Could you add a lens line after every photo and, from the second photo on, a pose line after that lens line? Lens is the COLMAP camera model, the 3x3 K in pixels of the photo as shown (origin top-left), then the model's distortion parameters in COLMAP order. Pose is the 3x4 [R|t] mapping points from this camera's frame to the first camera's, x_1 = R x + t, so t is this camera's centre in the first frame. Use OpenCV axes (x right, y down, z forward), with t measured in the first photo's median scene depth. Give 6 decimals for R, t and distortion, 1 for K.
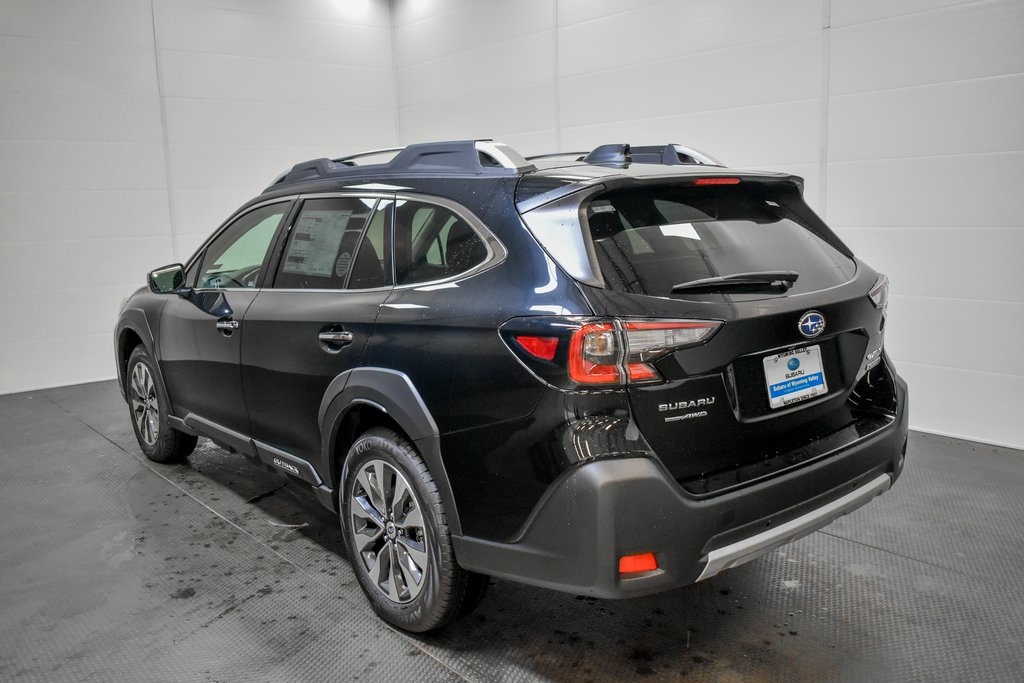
lens RADIAL K [[839.4, 0, 516.7], [0, 839.4, 342.7], [0, 0, 1]] dist [-0.023239, 0.016687]
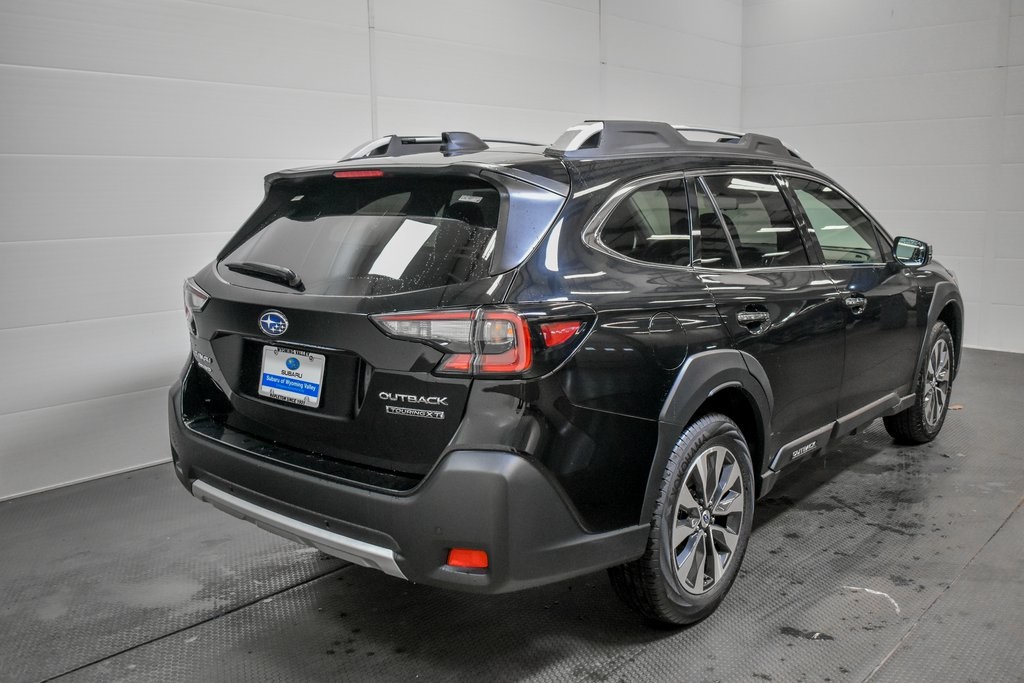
lens RADIAL K [[927.6, 0, 515.1], [0, 927.6, 338.8], [0, 0, 1]] dist [0.009181, 0.002048]
pose [[0.170206, 0.186860, -0.967529, 1.466383], [-0.153520, 0.974896, 0.161276, -0.224990], [0.973376, 0.121085, 0.194620, 1.070829]]
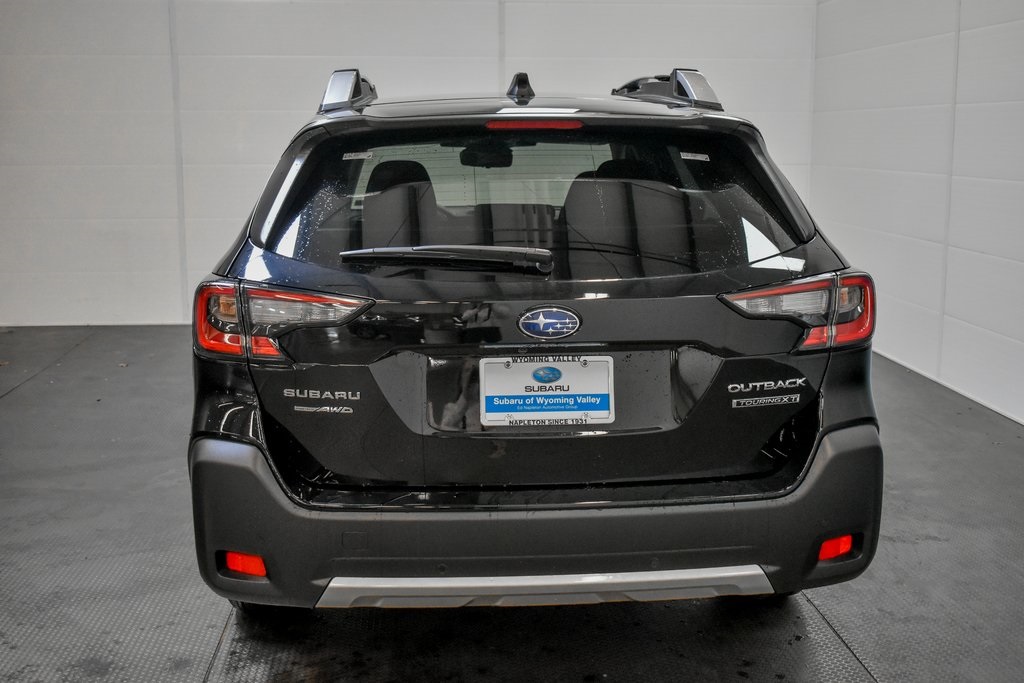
lens RADIAL K [[1145.5, 0, 509.1], [0, 1145.5, 336.8], [0, 0, 1]] dist [-0.021730, 0.000000]
pose [[0.817490, 0.125322, -0.562142, 0.896920], [-0.114980, 0.991903, 0.053923, -0.060542], [0.564348, 0.020554, 0.825281, 0.146764]]
